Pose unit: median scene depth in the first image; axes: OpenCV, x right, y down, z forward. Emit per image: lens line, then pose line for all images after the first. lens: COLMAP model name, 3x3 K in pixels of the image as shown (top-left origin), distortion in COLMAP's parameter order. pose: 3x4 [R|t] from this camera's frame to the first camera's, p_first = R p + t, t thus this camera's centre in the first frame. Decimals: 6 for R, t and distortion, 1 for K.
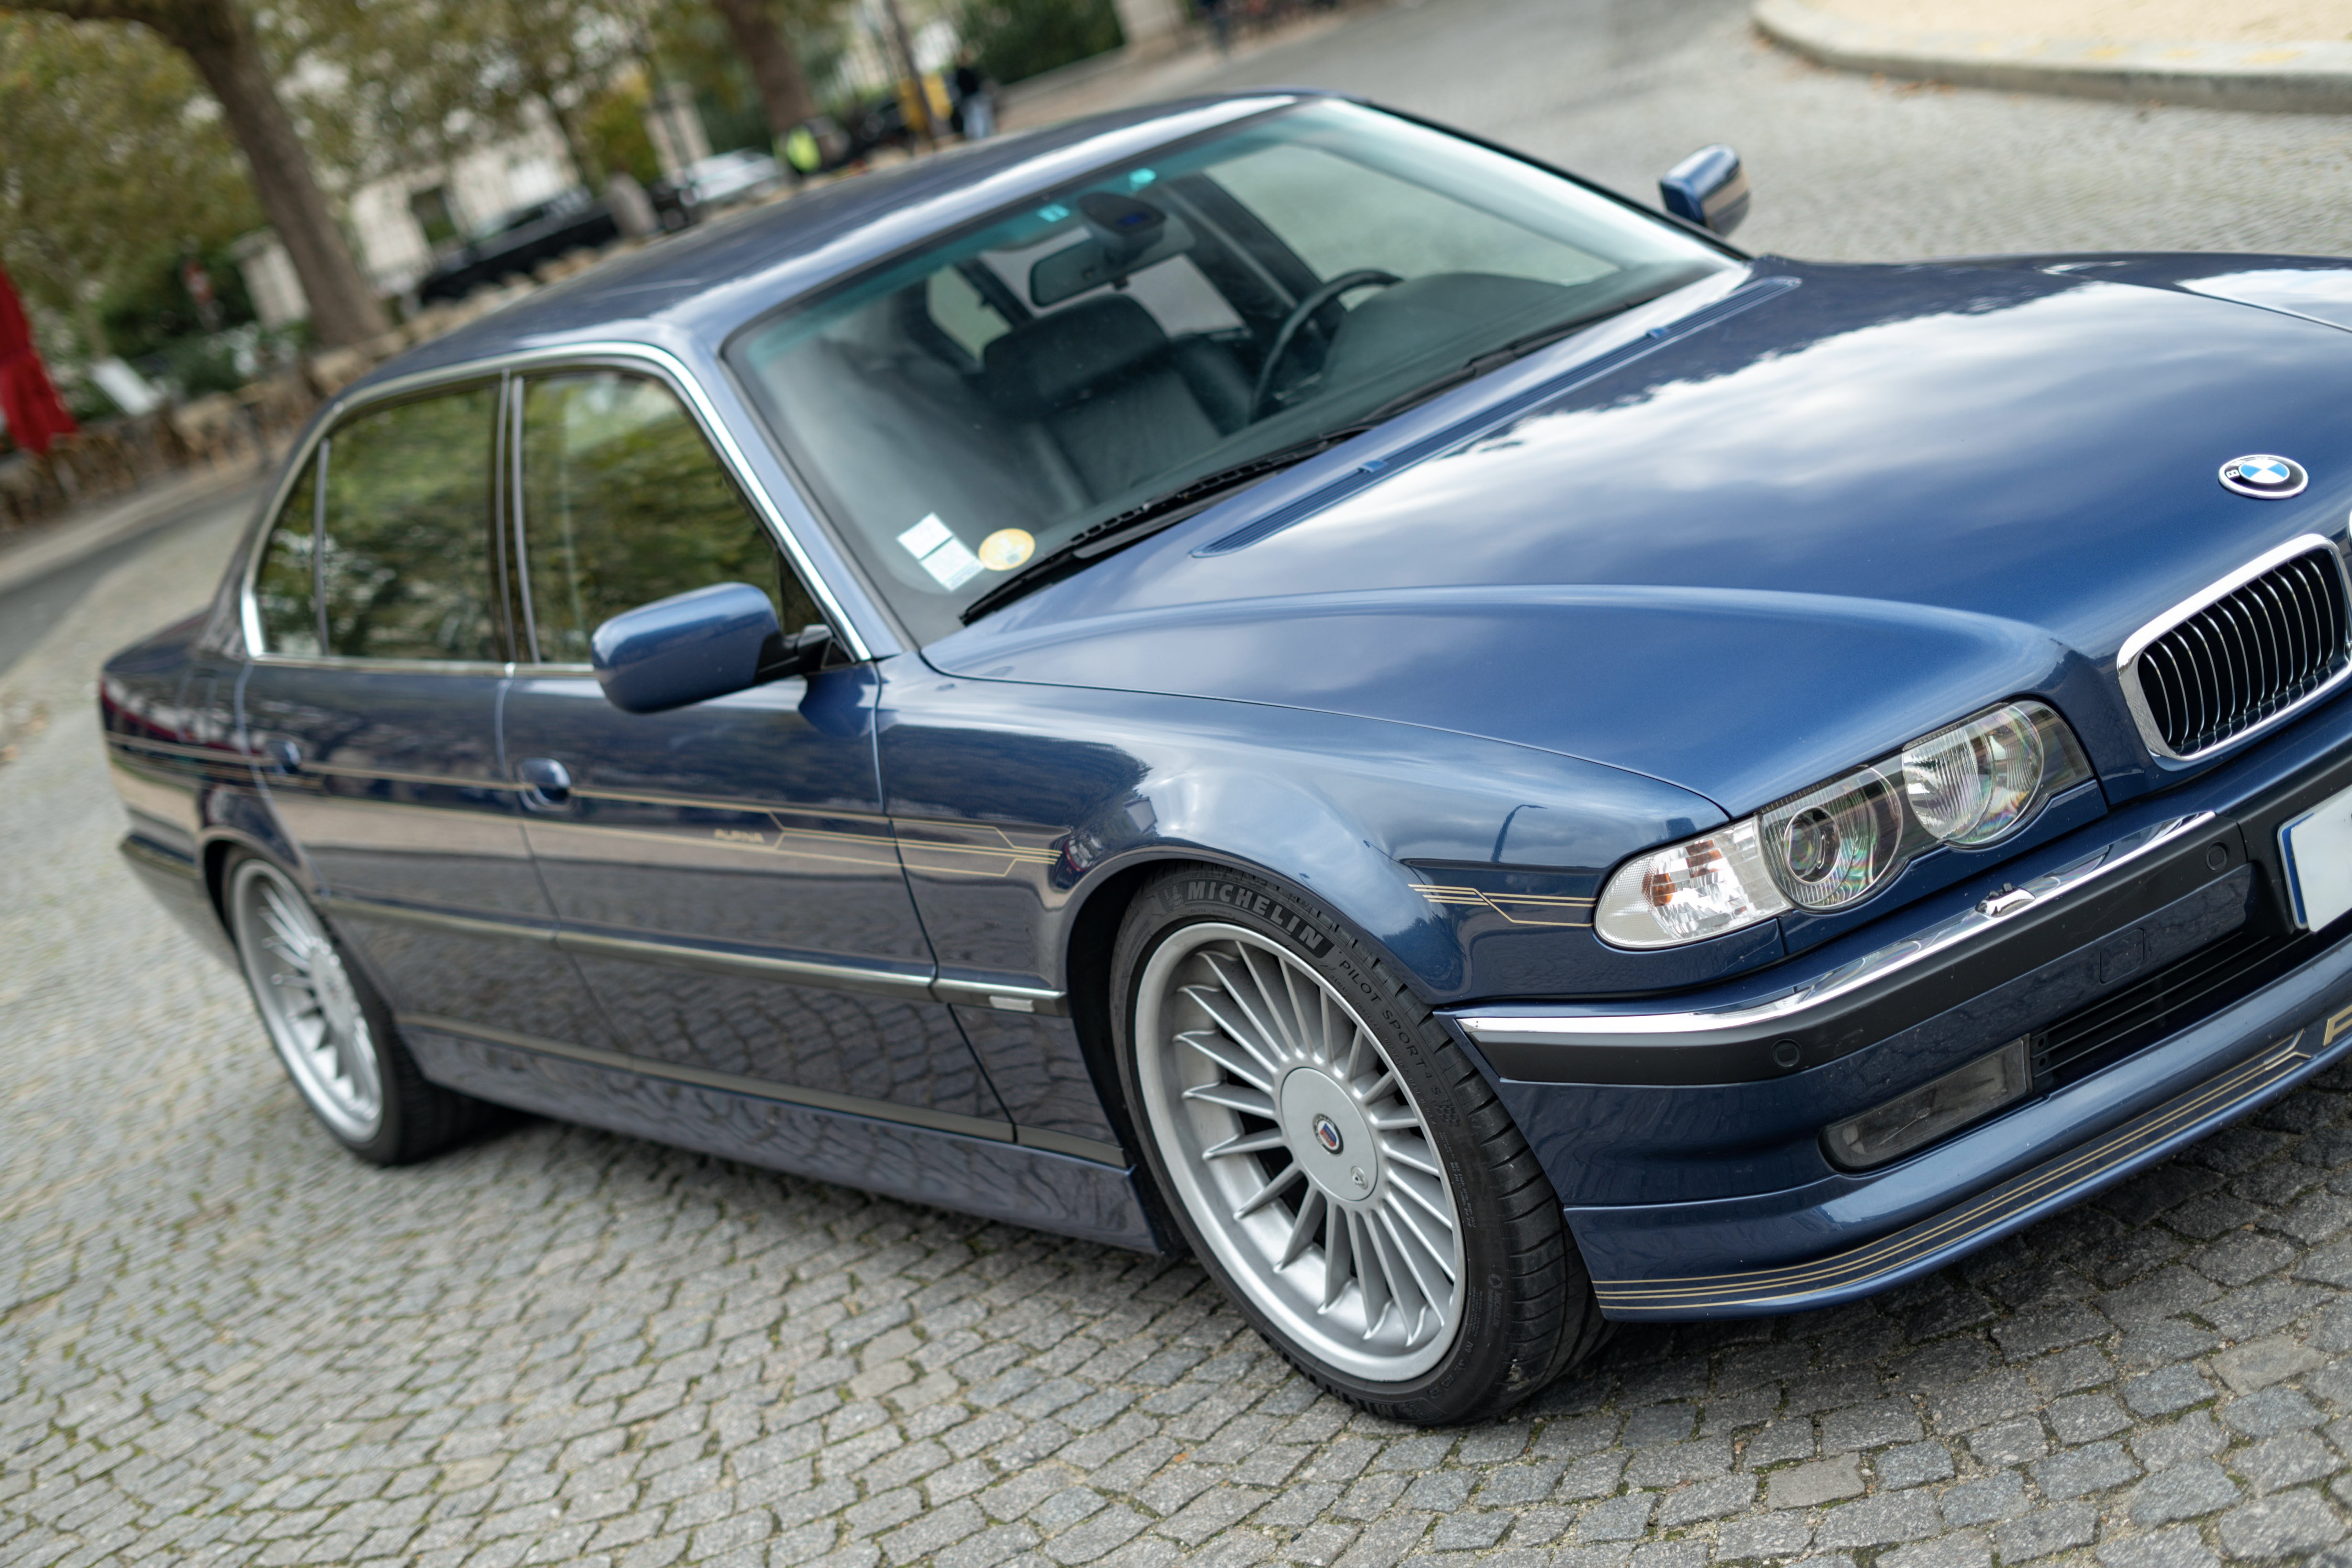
lens RADIAL K [[3302.7, 0, 1176.0], [0, 3302.7, 784.0], [0, 0, 1]] dist [0.010694, 0.035609]
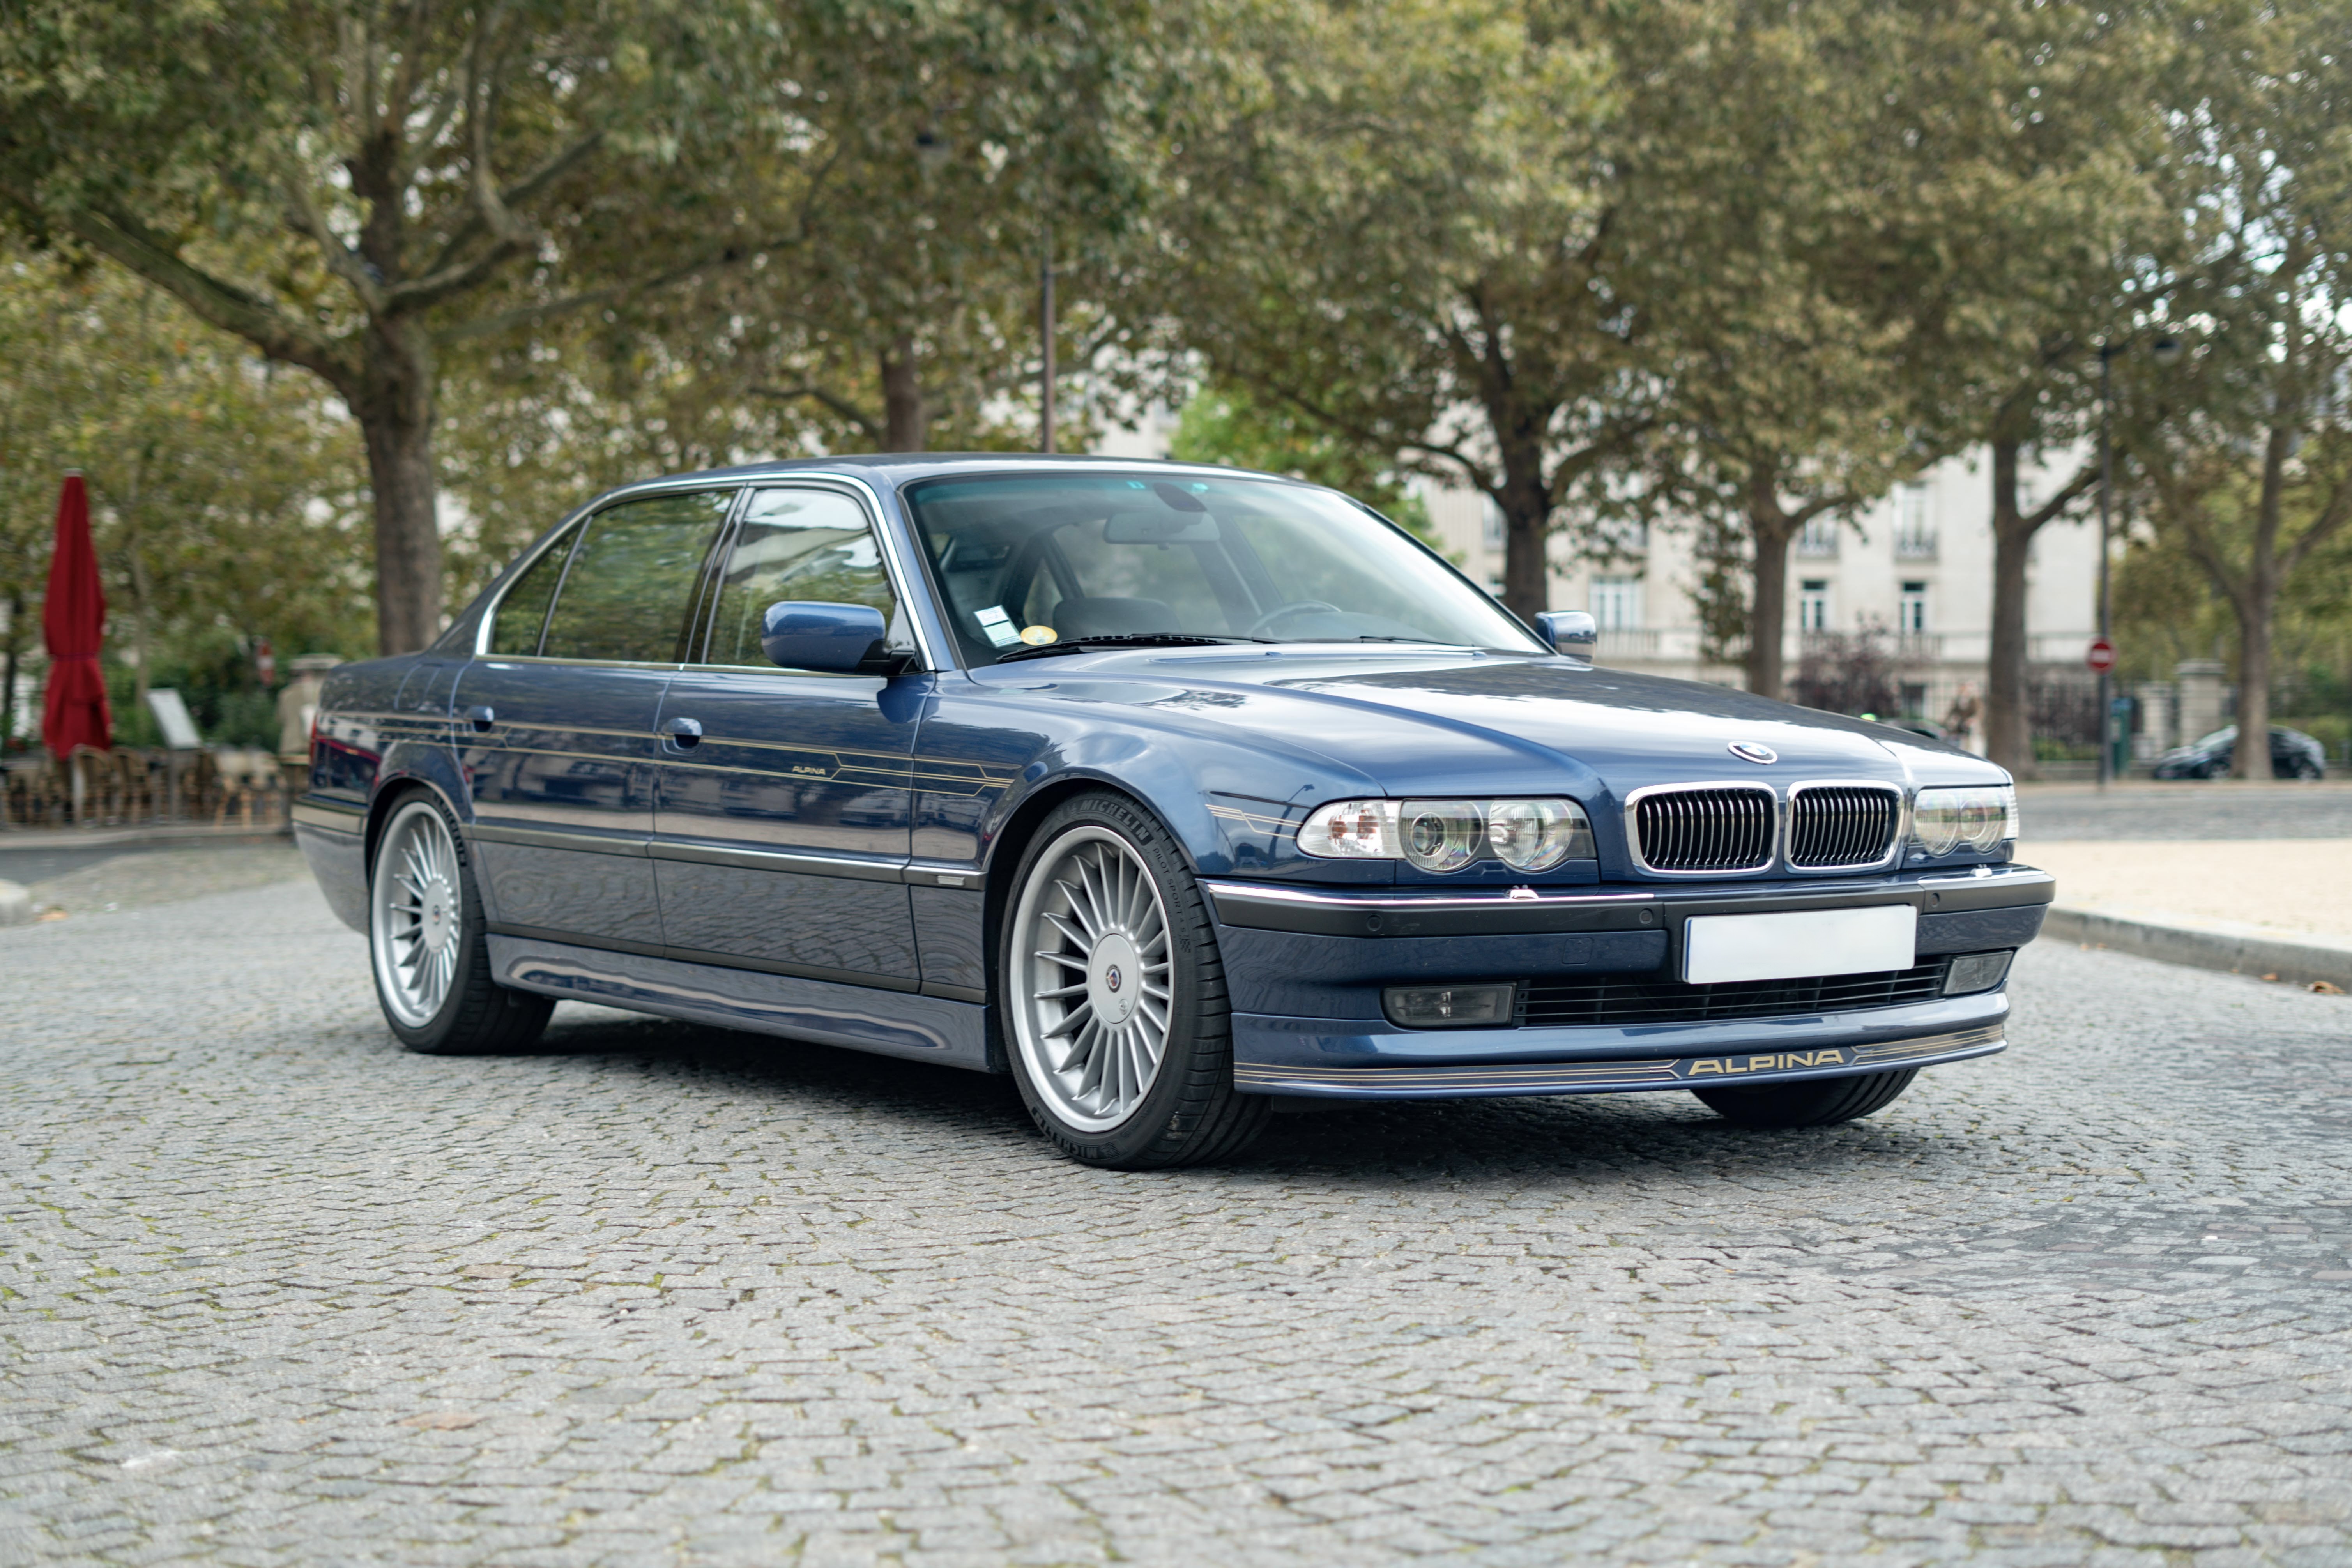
lens RADIAL K [[3638.9, 0, 1176.0], [0, 3638.9, 784.0], [0, 0, 1]] dist [-0.001625, -0.090490]
pose [[0.947210, 0.318411, -0.037524, 0.111708], [-0.319117, 0.925009, -0.206210, 0.376864], [-0.030949, 0.207299, 0.977788, -0.775123]]
